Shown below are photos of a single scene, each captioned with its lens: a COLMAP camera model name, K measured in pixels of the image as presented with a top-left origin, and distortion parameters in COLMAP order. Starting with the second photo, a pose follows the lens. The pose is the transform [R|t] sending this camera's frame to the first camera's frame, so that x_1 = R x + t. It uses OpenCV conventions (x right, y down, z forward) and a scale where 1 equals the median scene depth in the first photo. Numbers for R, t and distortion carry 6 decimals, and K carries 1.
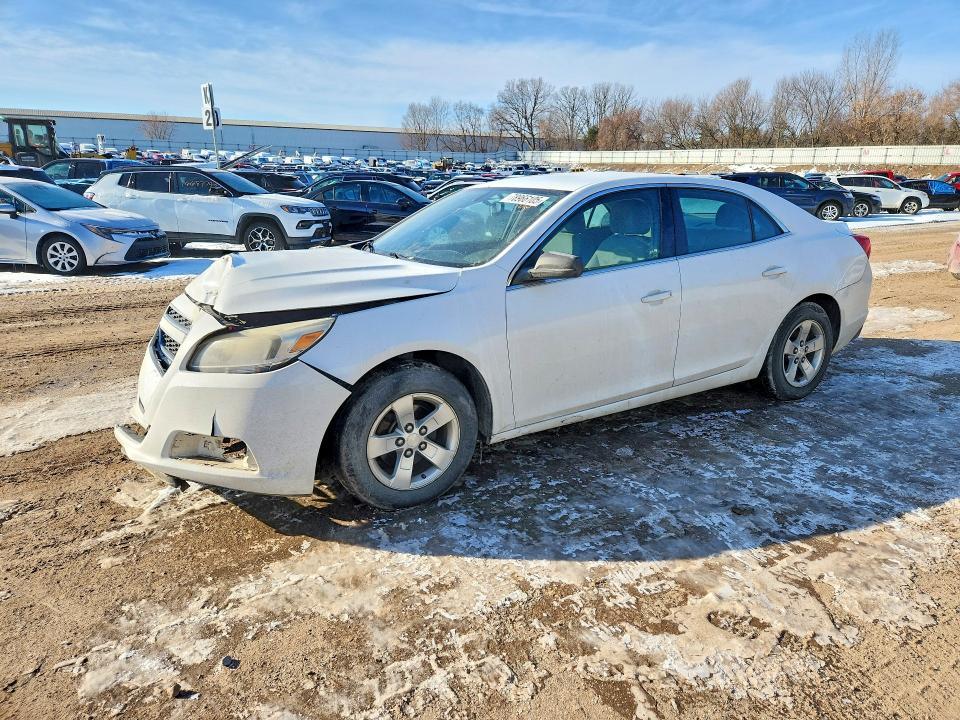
lens RADIAL K [[653.4, 0, 480.0], [0, 653.4, 360.0], [0, 0, 1]] dist [0.062533, -0.048359]
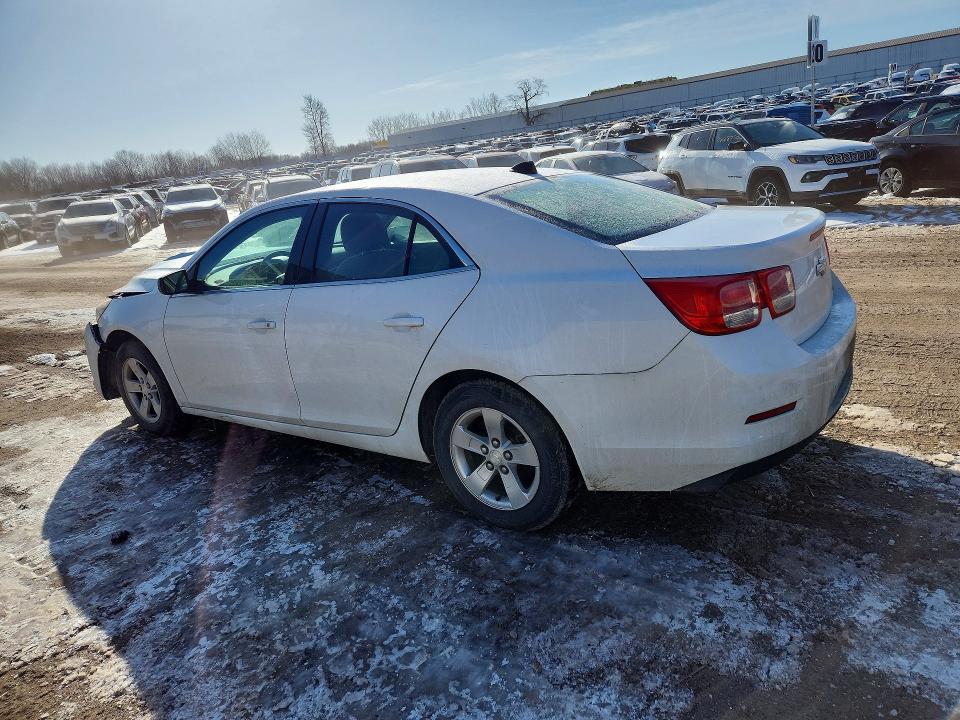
lens RADIAL K [[653.4, 0, 480.0], [0, 653.4, 360.0], [0, 0, 1]] dist [0.062533, -0.048359]
pose [[0.384377, 0.222403, -0.895986, 1.072260], [-0.128082, 0.974008, 0.186823, -0.226453], [0.914248, 0.042949, 0.402872, 0.774386]]
